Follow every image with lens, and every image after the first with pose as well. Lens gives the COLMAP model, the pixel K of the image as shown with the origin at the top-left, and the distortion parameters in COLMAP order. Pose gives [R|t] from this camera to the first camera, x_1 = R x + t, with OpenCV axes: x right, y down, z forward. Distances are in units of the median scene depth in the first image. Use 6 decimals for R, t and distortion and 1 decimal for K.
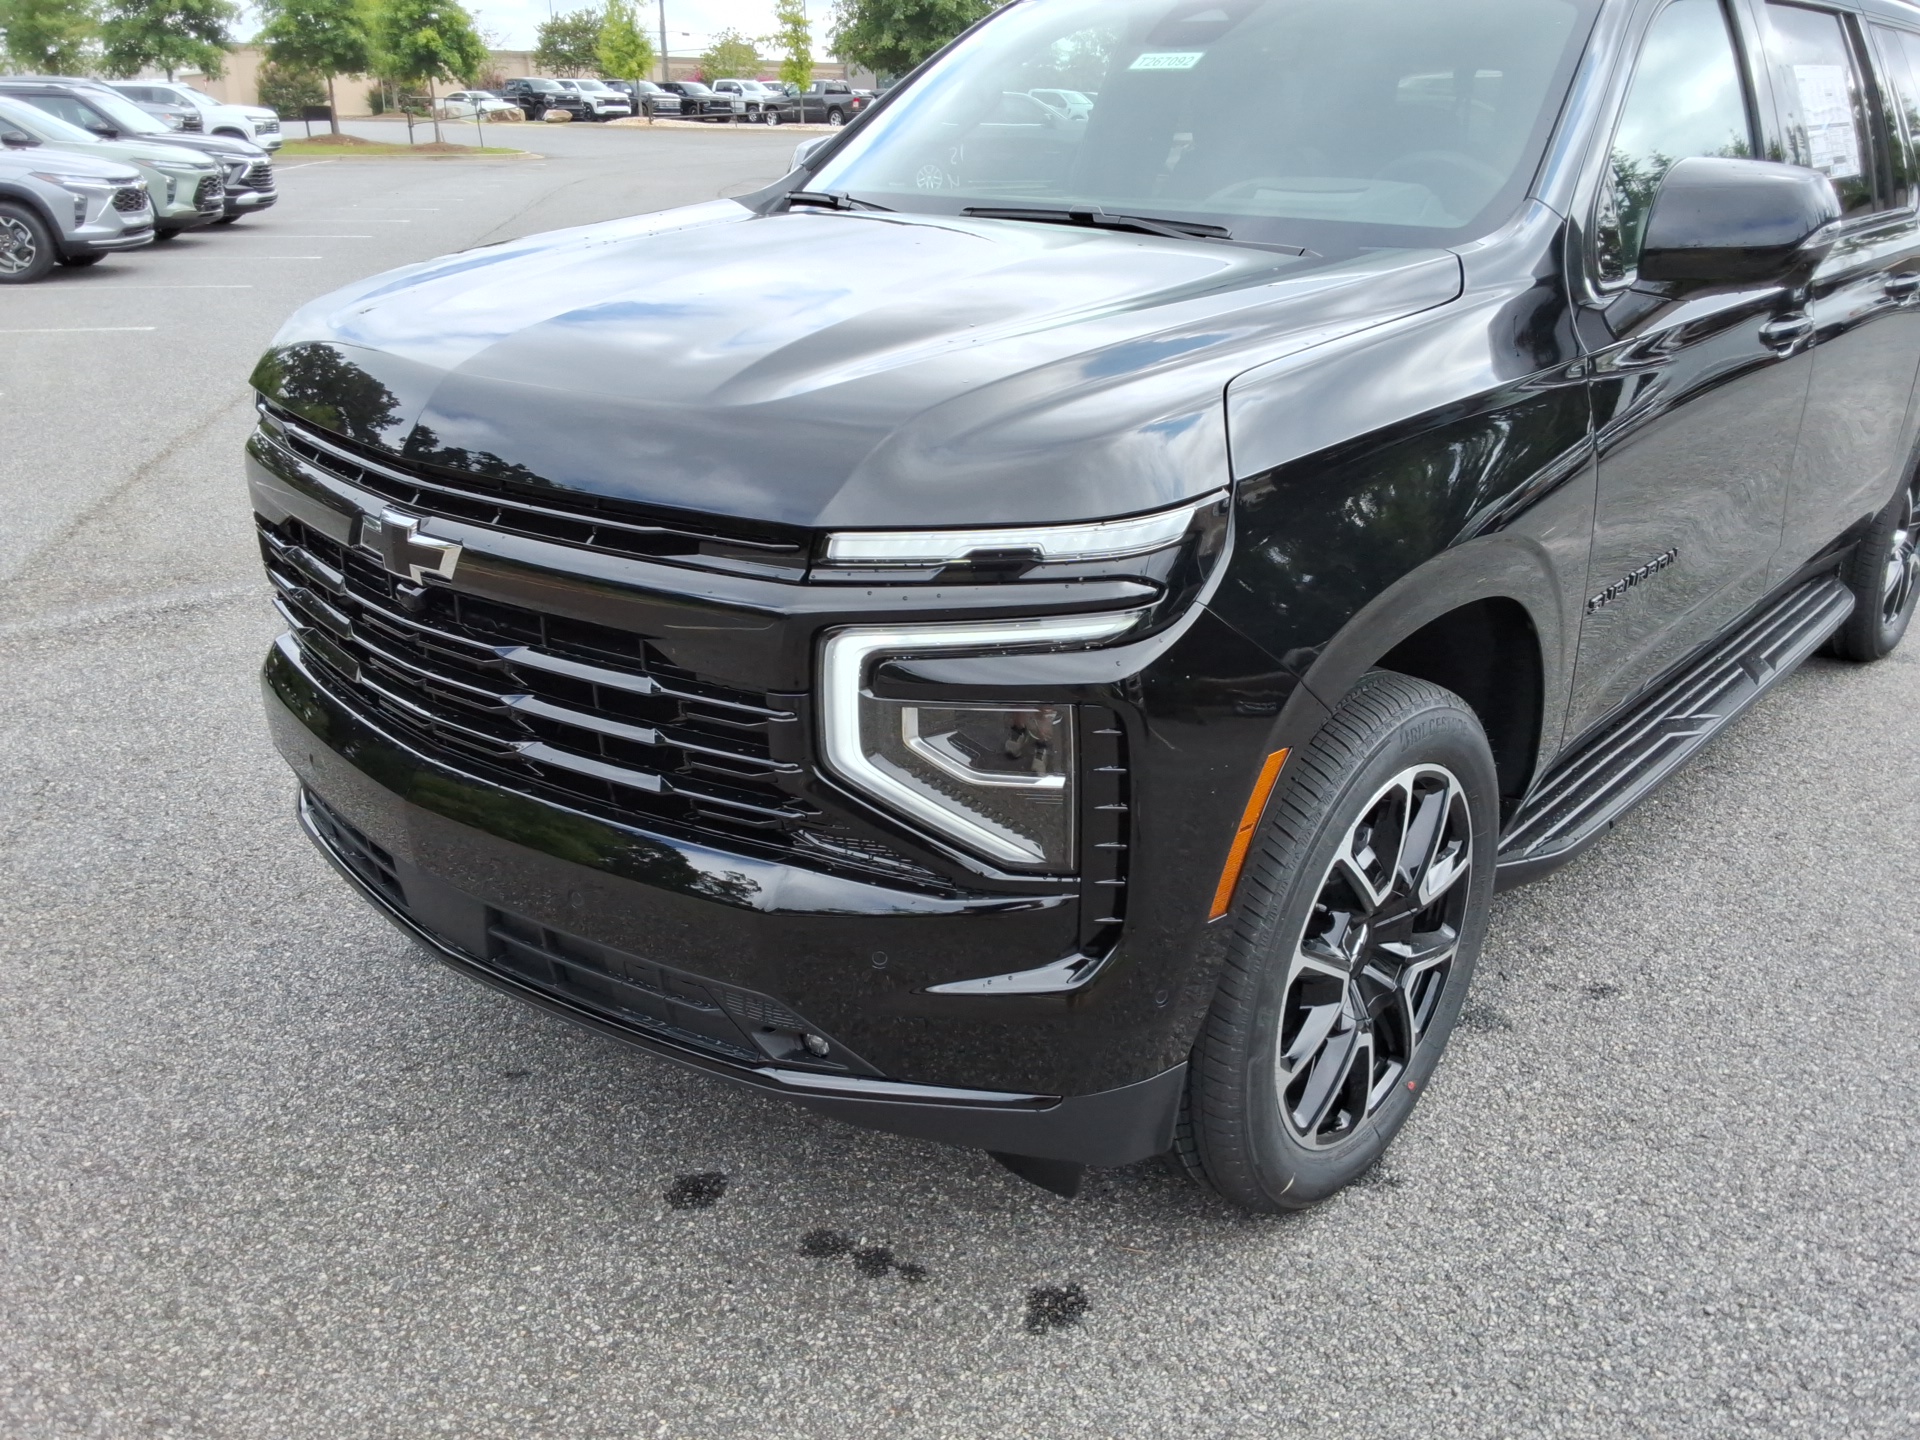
lens RADIAL K [[1541.0, 0, 966.4], [0, 1541.0, 720.1], [0, 0, 1]] dist [0.098419, -0.159329]
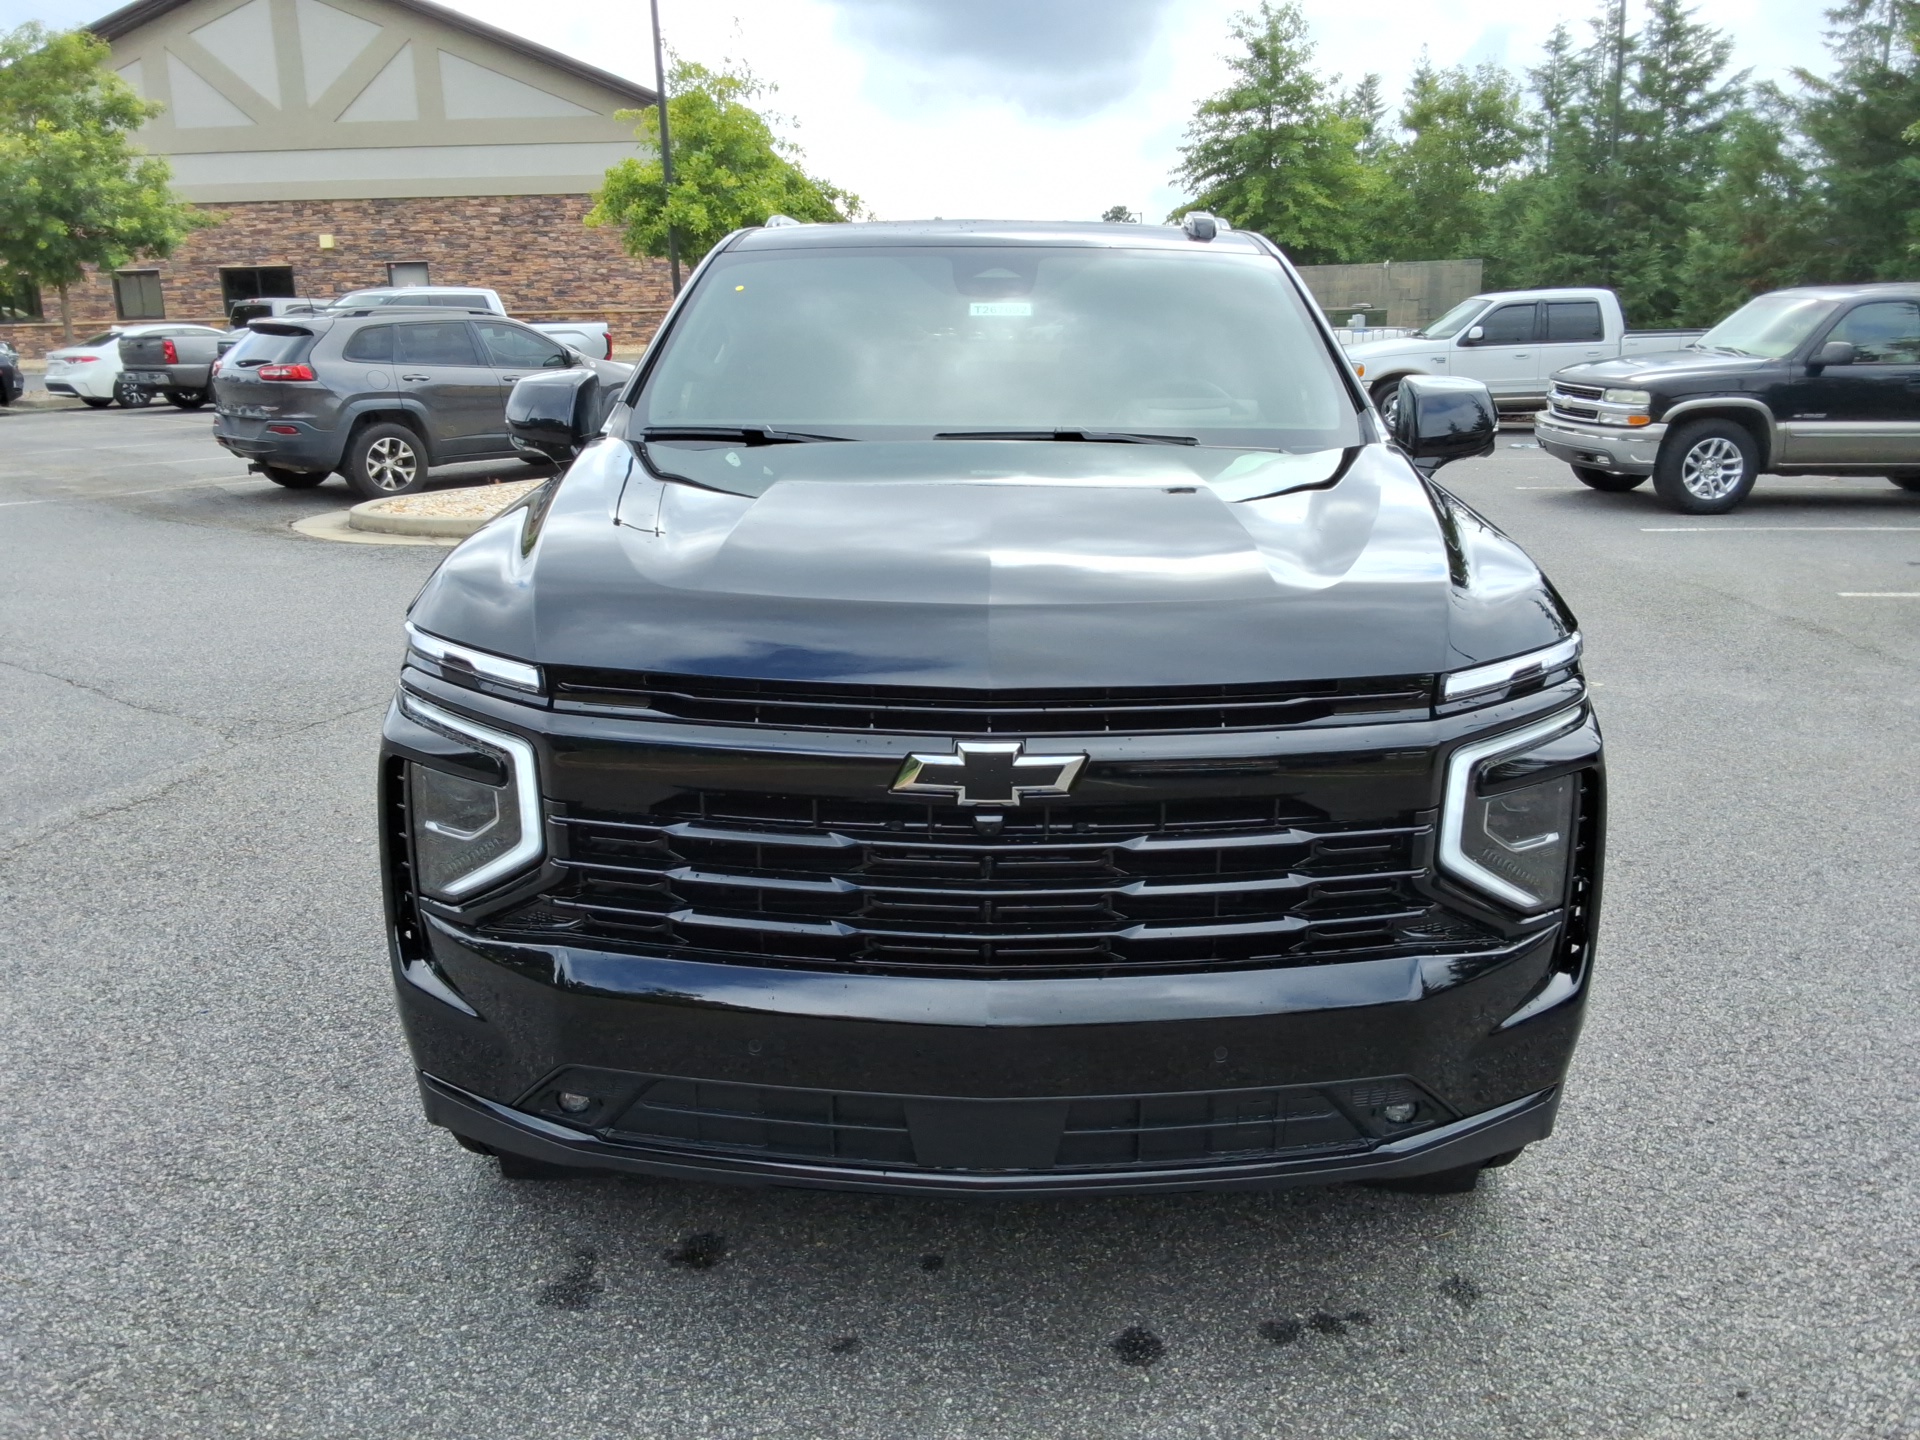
lens RADIAL K [[1555.0, 0, 960.0], [0, 1555.0, 720.0], [0, 0, 1]] dist [0.053424, -0.078701]
pose [[0.765399, -0.162121, 0.622801, -1.132313], [0.239341, 0.970043, -0.041630, -0.120971], [-0.597394, 0.180925, 0.781272, 0.231323]]
